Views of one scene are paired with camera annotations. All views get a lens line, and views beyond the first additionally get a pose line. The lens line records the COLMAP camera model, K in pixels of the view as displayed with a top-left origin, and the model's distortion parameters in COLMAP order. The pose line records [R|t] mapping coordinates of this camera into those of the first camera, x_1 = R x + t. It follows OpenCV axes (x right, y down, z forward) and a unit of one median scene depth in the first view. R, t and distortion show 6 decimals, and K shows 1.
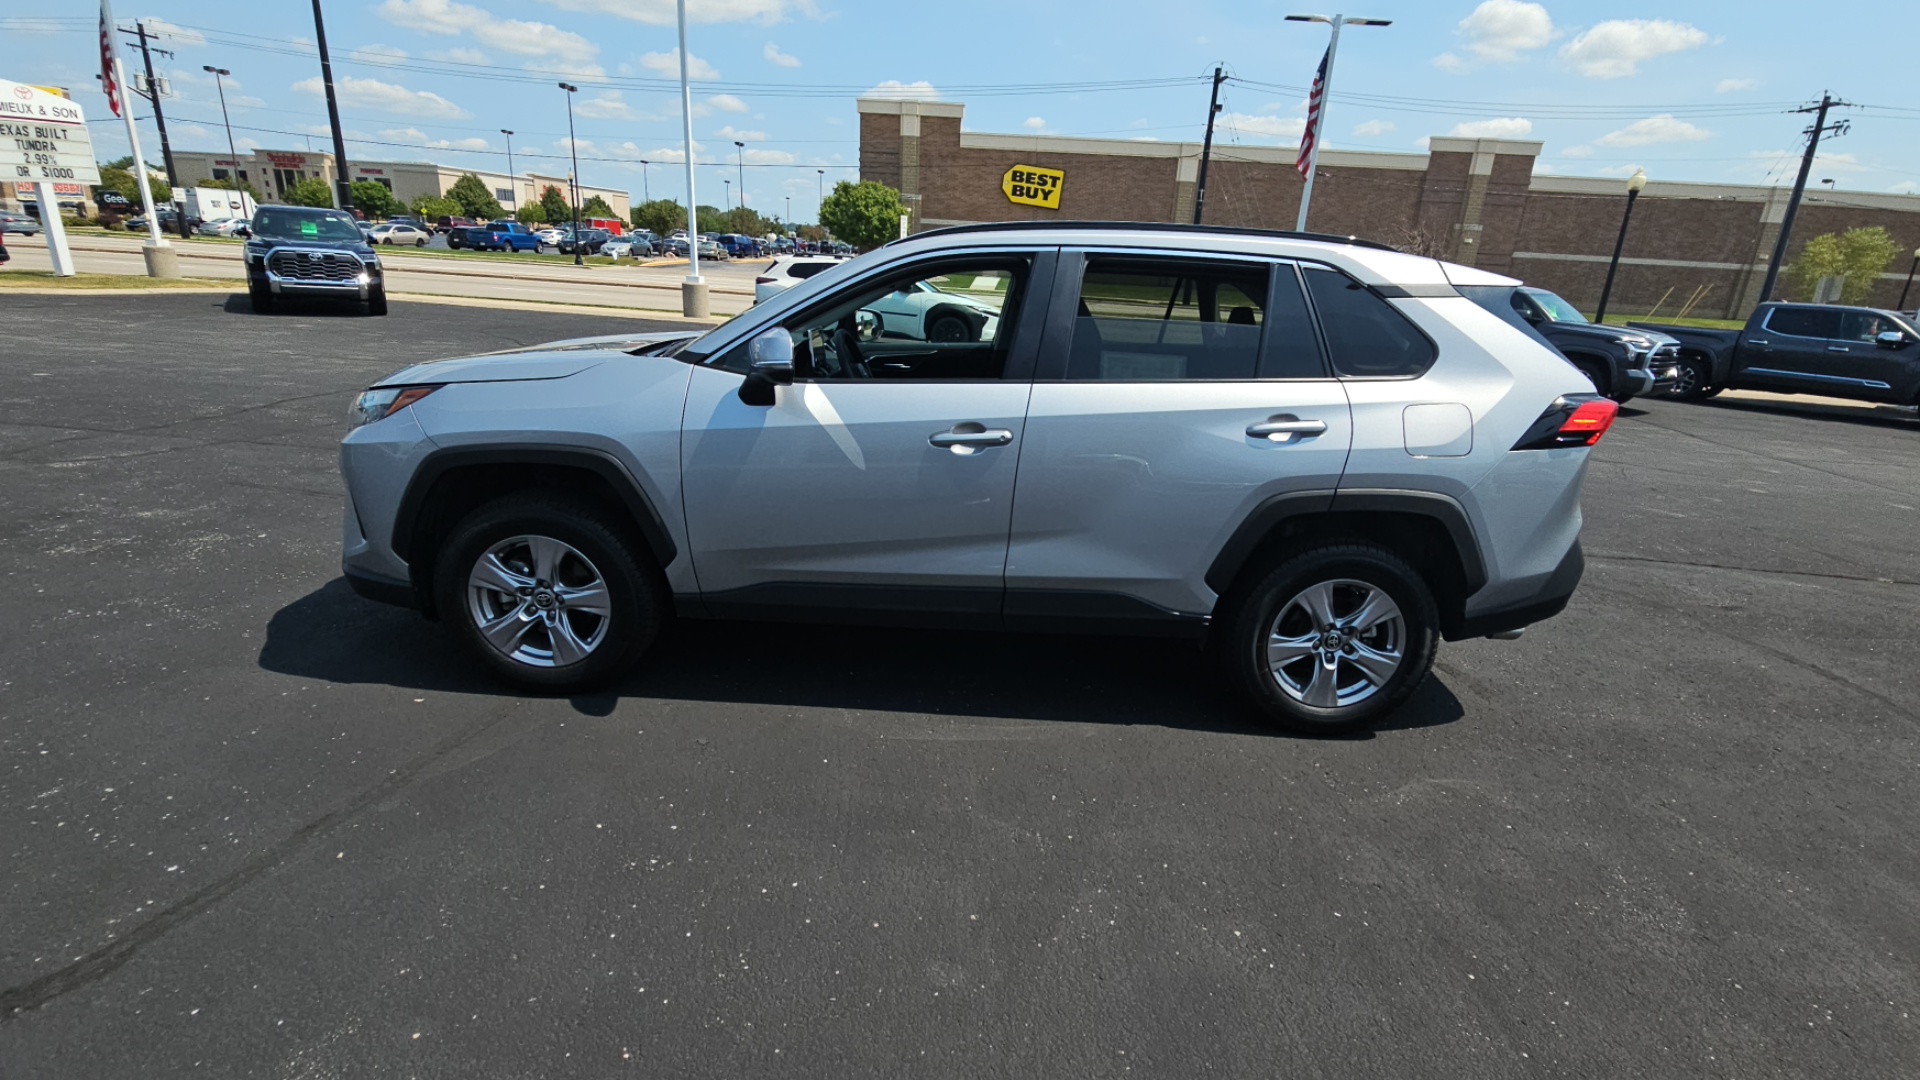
lens RADIAL K [[860.9, 0, 979.9], [0, 860.9, 534.0], [0, 0, 1]] dist [0.011432, -0.008818]
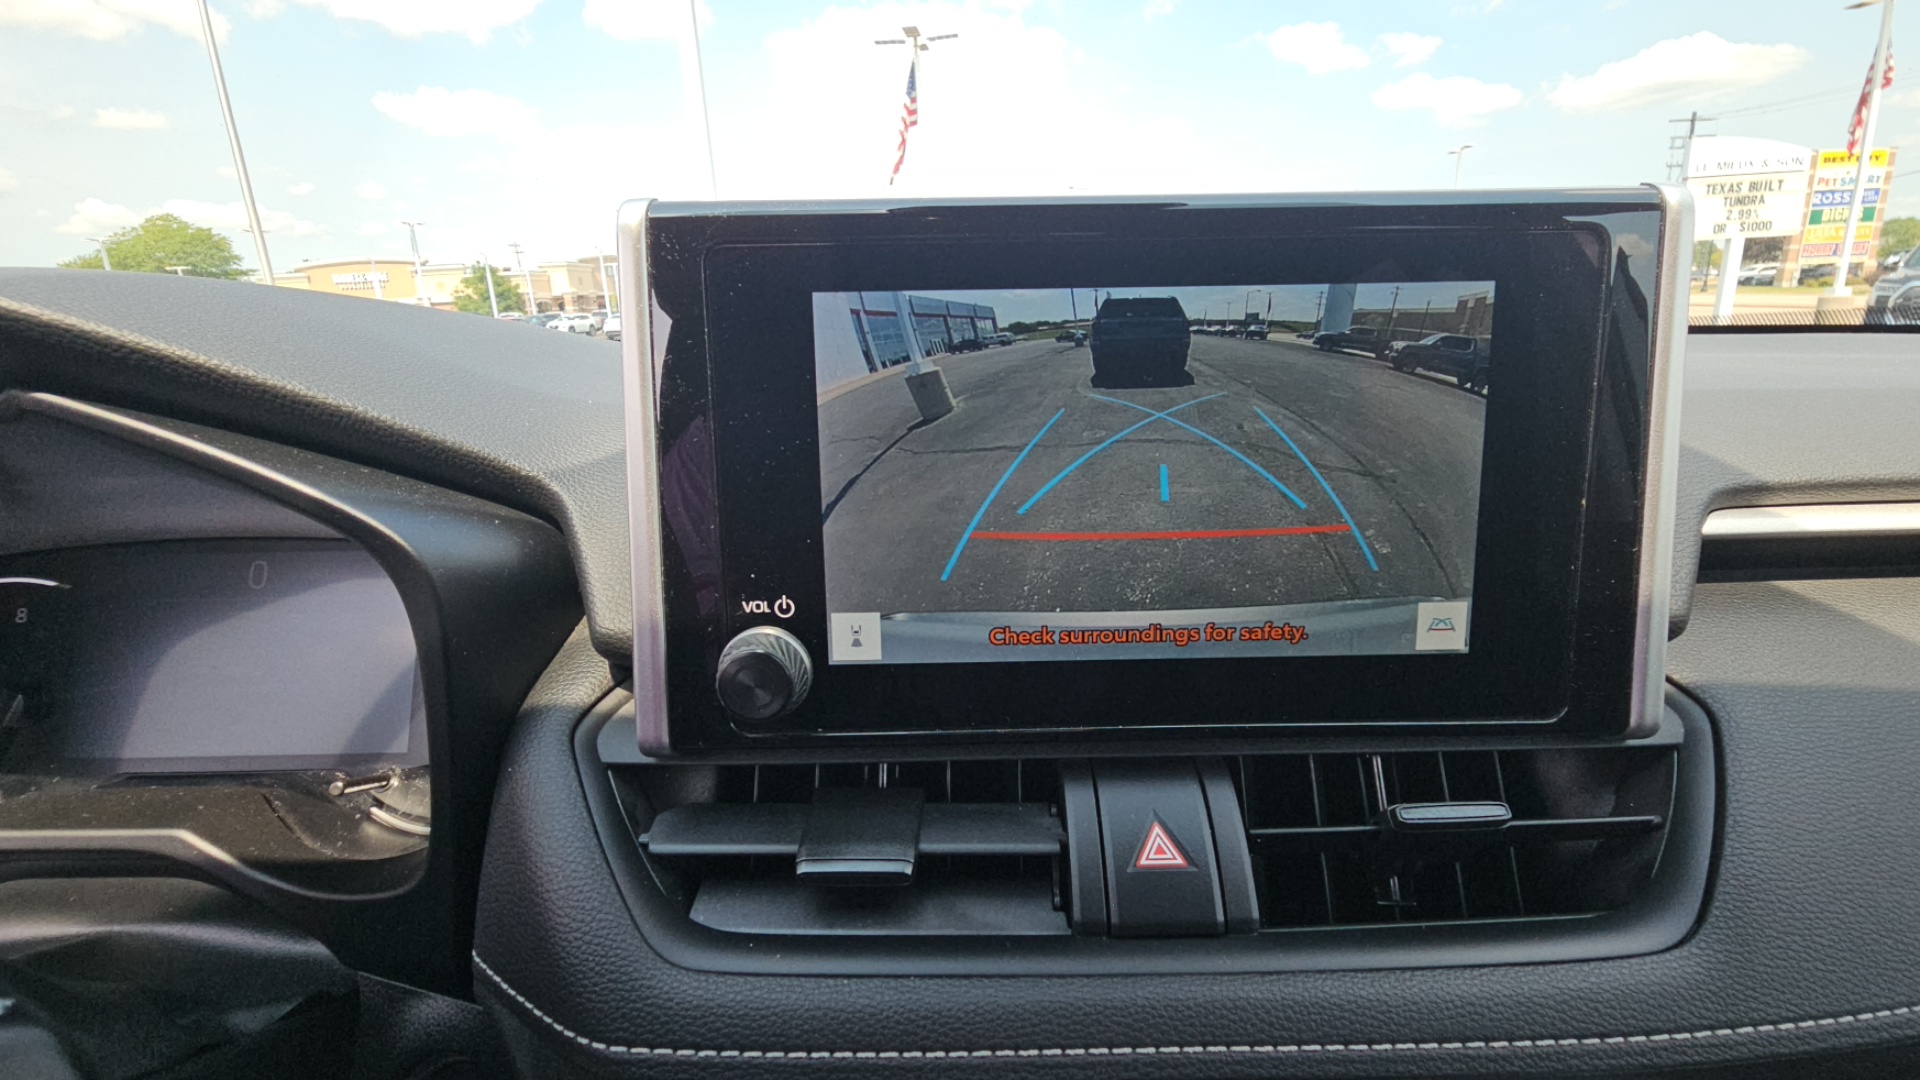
lens RADIAL K [[860.9, 0, 976.0], [0, 860.9, 542.9], [0, 0, 1]] dist [0.011432, -0.008818]
pose [[-0.003808, 0.213642, -0.976905, -0.021109], [-0.270858, 0.940173, 0.206664, -0.037890], [0.962612, 0.265390, 0.054287, 0.169664]]
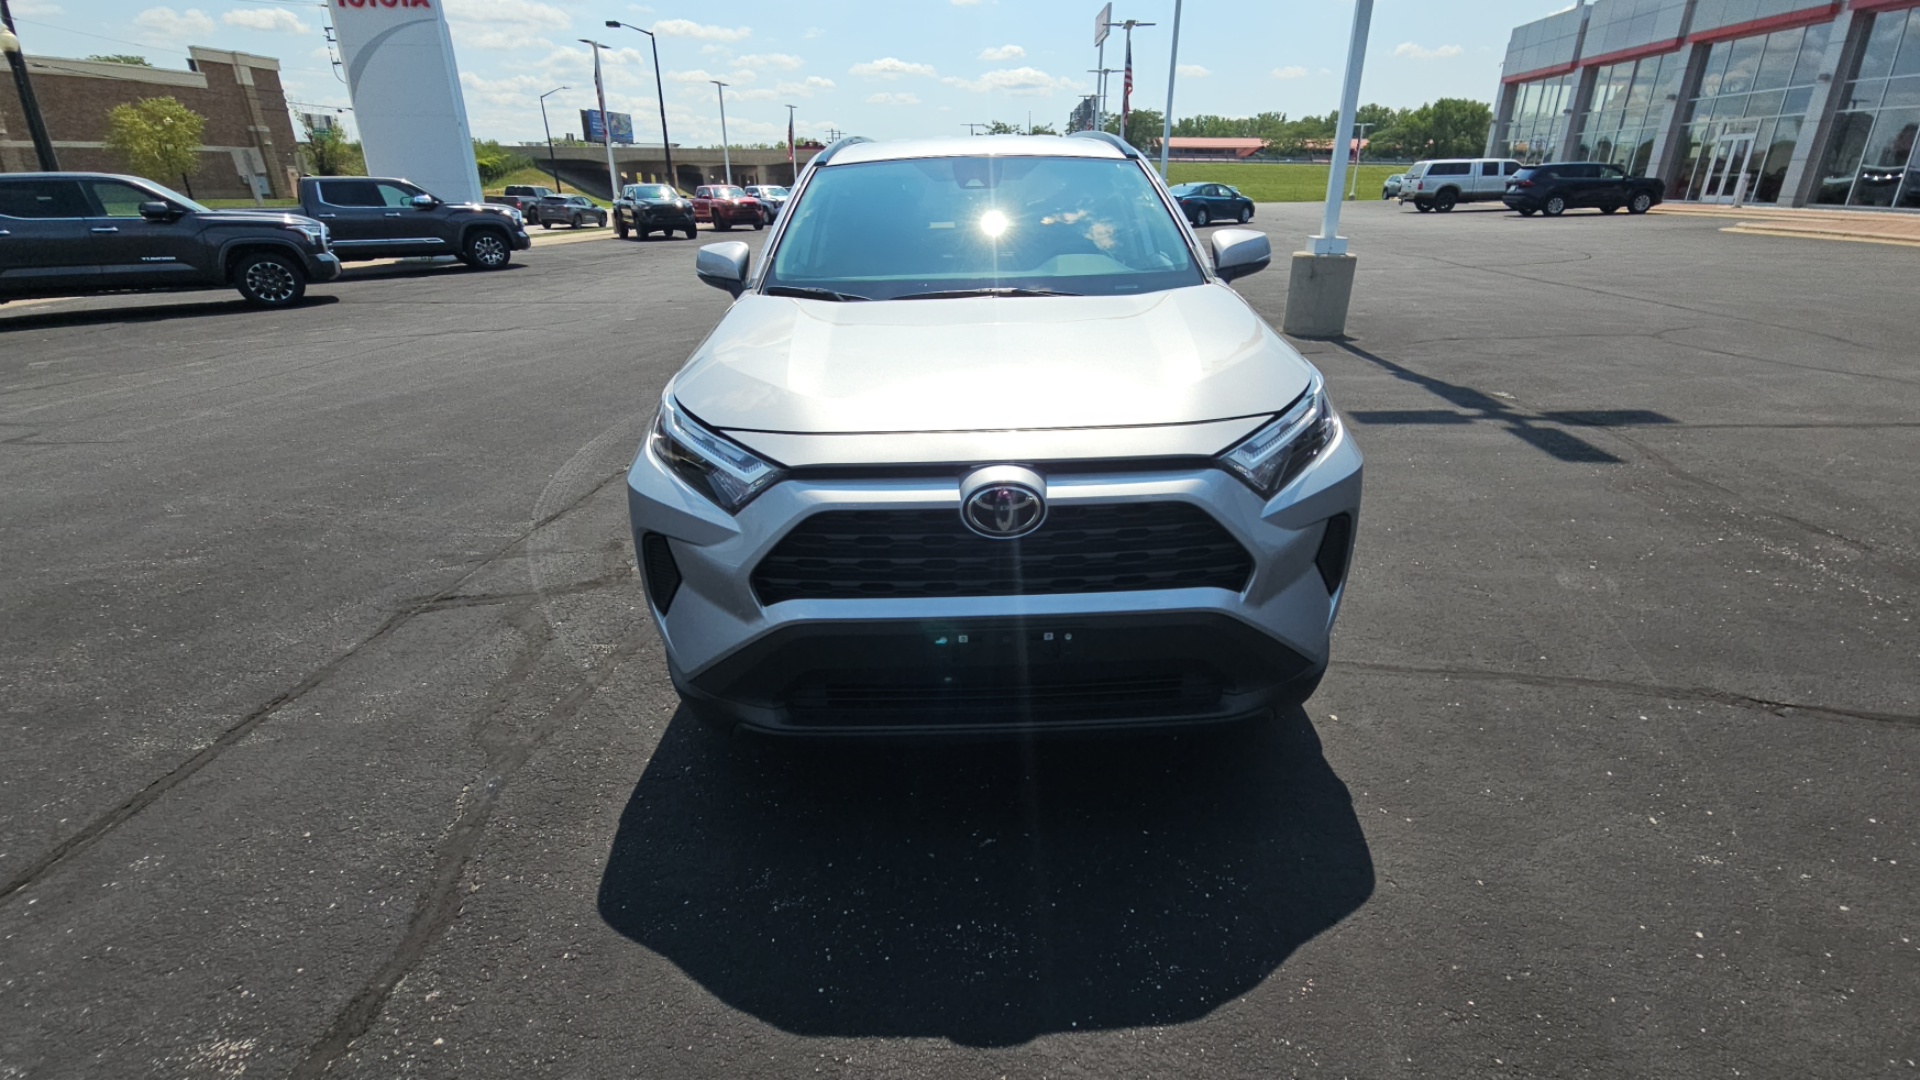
lens RADIAL K [[860.9, 0, 980.0], [0, 860.9, 536.0], [0, 0, 1]] dist [0.011432, -0.008818]
pose [[-0.018011, -0.430412, 0.902453, -0.191021], [0.305070, 0.857192, 0.414914, -0.061294], [-0.952159, 0.282784, 0.115868, 0.168108]]
